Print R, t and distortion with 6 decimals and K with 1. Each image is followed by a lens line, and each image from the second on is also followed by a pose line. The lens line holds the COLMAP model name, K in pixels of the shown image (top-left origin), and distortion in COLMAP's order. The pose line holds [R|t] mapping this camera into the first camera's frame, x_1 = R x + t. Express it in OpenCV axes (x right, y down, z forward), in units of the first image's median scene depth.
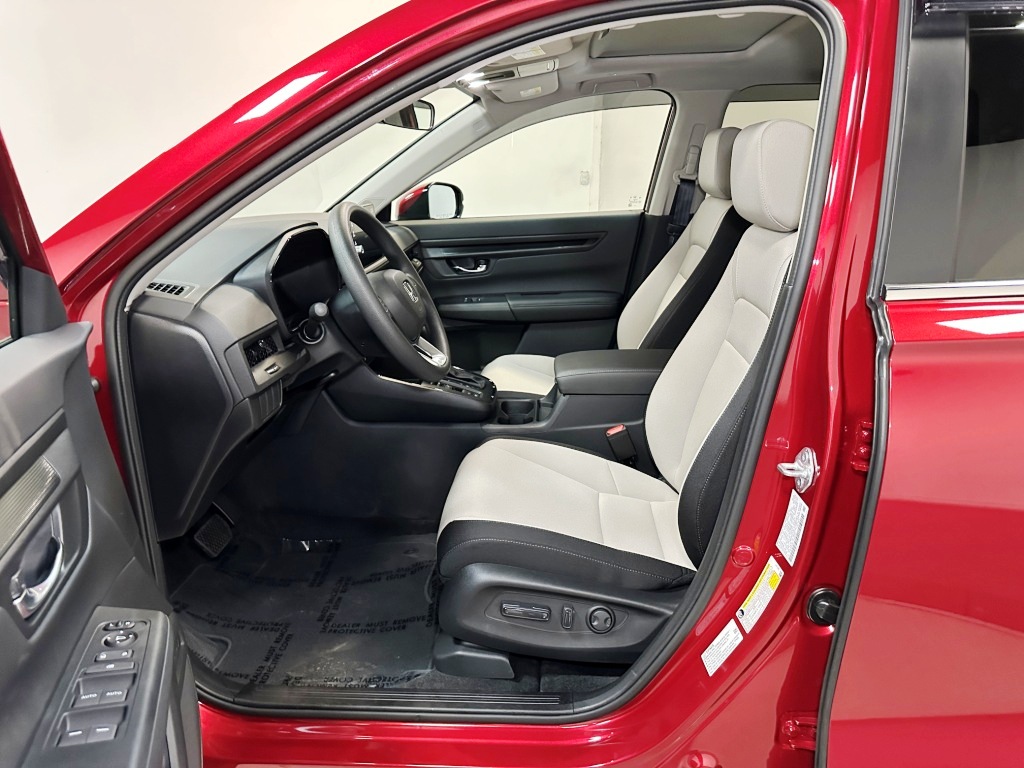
lens RADIAL K [[713.7, 0, 512.0], [0, 713.7, 384.0], [0, 0, 1]] dist [0.000904, -0.008896]
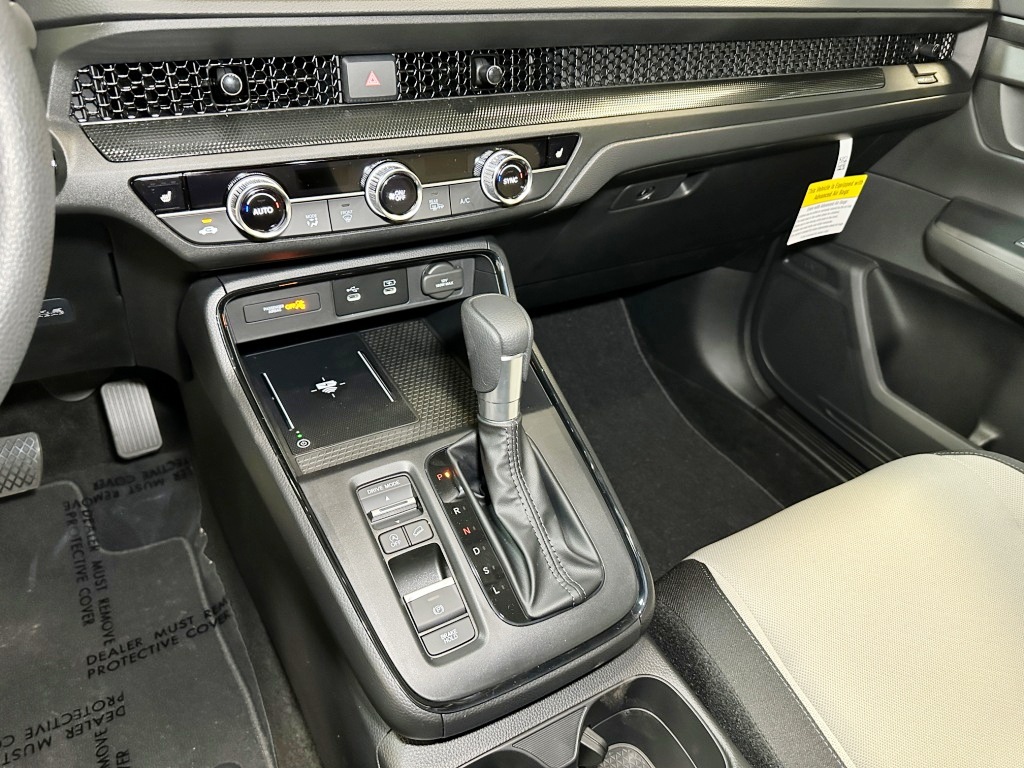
lens RADIAL K [[737.5, 0, 512.0], [0, 737.5, 384.0], [0, 0, 1]] dist [-0.006968, -0.001072]
pose [[0.546963, 0.566091, -0.616743, 0.051762], [-0.353968, 0.824003, 0.442410, -0.131767], [0.758642, -0.023675, 0.651077, 0.606110]]
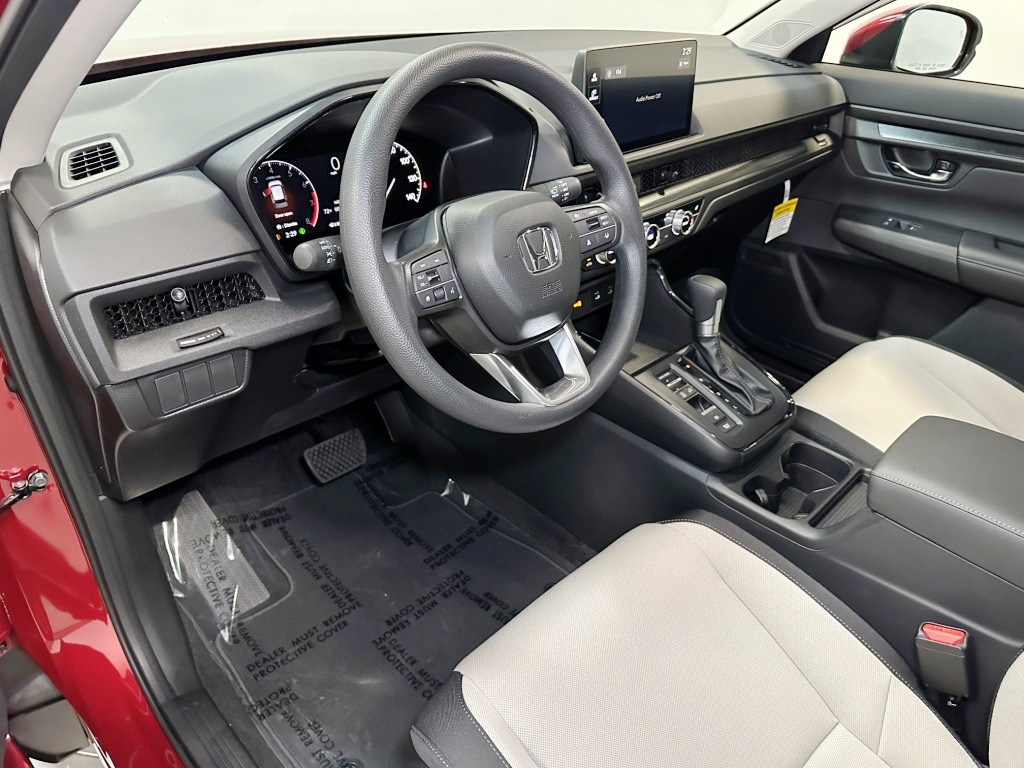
lens RADIAL K [[713.7, 0, 512.0], [0, 713.7, 384.0], [0, 0, 1]] dist [0.000904, -0.008896]
pose [[0.737486, 0.404887, -0.540539, 0.082507], [-0.257040, 0.908406, 0.329742, -0.112163], [0.624536, -0.104240, 0.774008, 0.327920]]
